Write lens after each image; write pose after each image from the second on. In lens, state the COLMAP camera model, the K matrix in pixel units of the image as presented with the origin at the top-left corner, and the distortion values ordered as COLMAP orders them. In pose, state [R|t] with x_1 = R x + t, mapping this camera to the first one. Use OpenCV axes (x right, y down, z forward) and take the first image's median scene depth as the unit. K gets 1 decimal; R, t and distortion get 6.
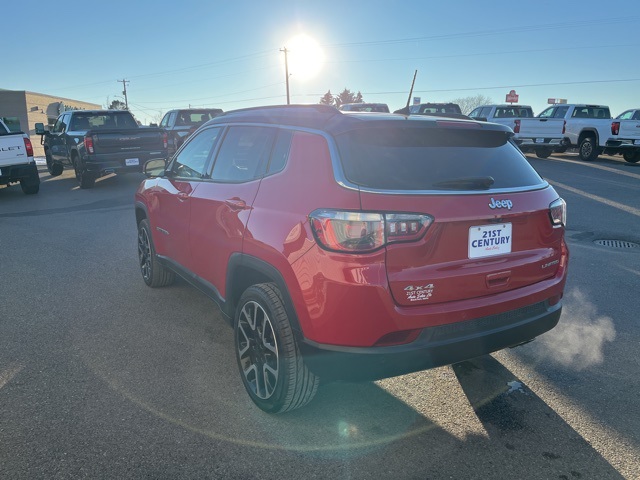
lens RADIAL K [[494.0, 0, 320.0], [0, 494.0, 240.0], [0, 0, 1]] dist [0.078059, -0.111616]
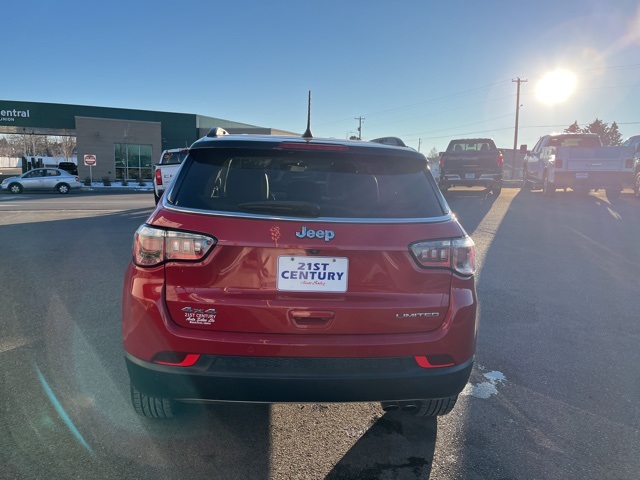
lens RADIAL K [[494.0, 0, 320.0], [0, 494.0, 240.0], [0, 0, 1]] dist [0.078059, -0.111616]
pose [[0.886999, 0.085683, -0.453752, 0.743284], [-0.115359, 0.992594, -0.038070, -0.027197], [0.447130, 0.086112, 0.890314, 0.207856]]
